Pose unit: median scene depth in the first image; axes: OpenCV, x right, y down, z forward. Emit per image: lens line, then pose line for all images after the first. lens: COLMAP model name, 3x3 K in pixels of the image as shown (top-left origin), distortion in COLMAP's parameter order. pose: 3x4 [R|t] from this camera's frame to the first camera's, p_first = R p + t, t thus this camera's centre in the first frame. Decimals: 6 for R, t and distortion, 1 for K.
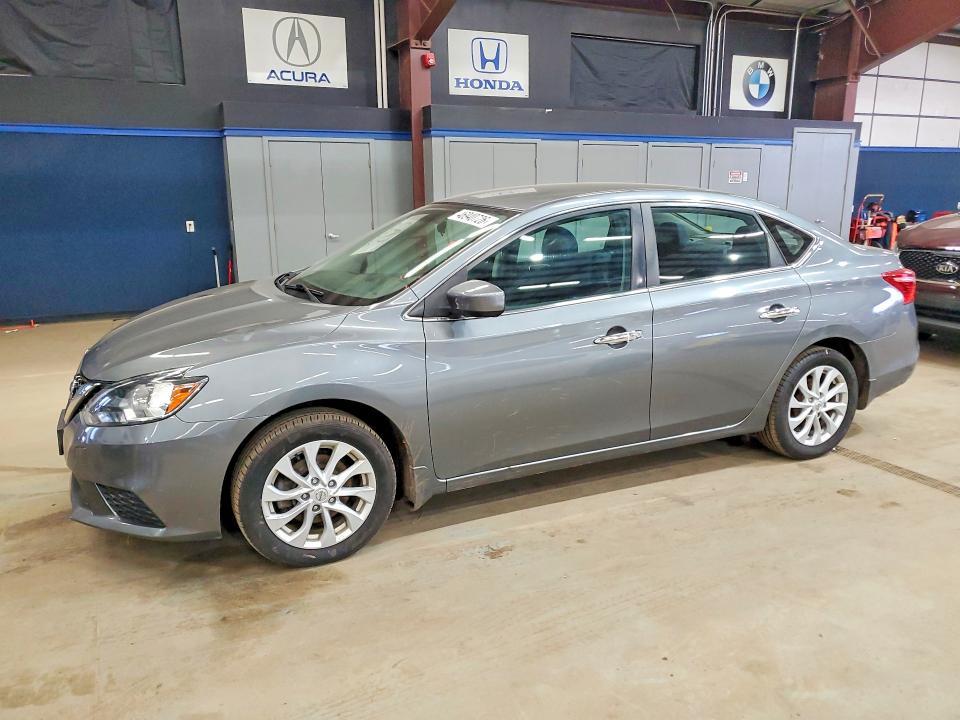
lens RADIAL K [[743.1, 0, 485.0], [0, 743.1, 363.1], [0, 0, 1]] dist [0.013782, 0.005919]
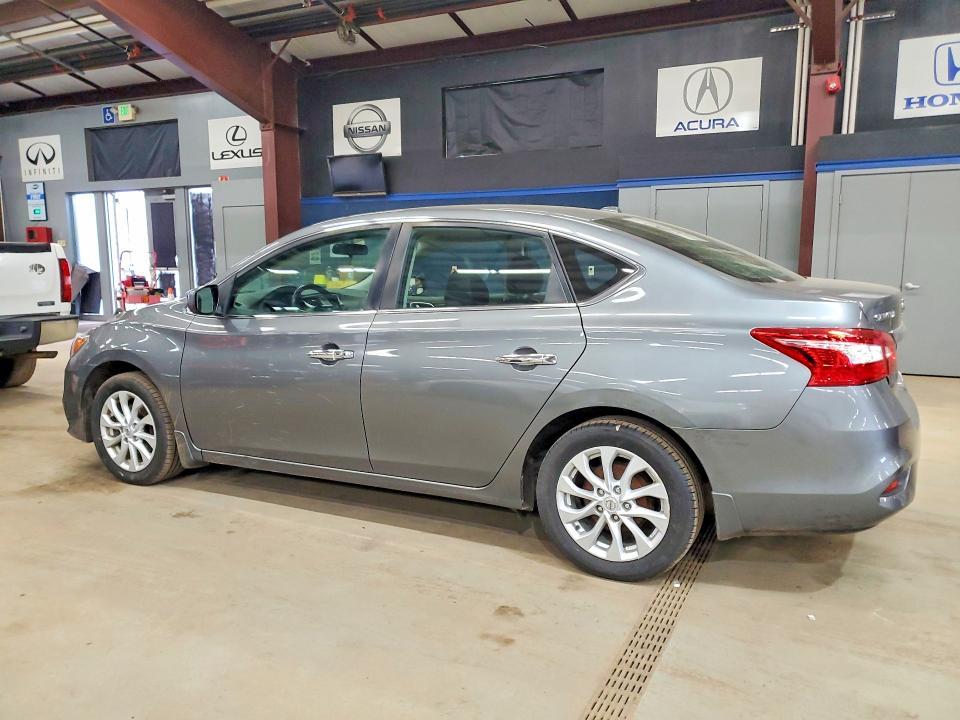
lens RADIAL K [[743.1, 0, 485.0], [0, 743.1, 363.1], [0, 0, 1]] dist [0.013782, 0.005919]
pose [[0.607718, 0.116777, -0.785520, 0.448818], [-0.179060, 0.983808, 0.007725, -0.028317], [0.773703, 0.135960, 0.618788, 0.225005]]
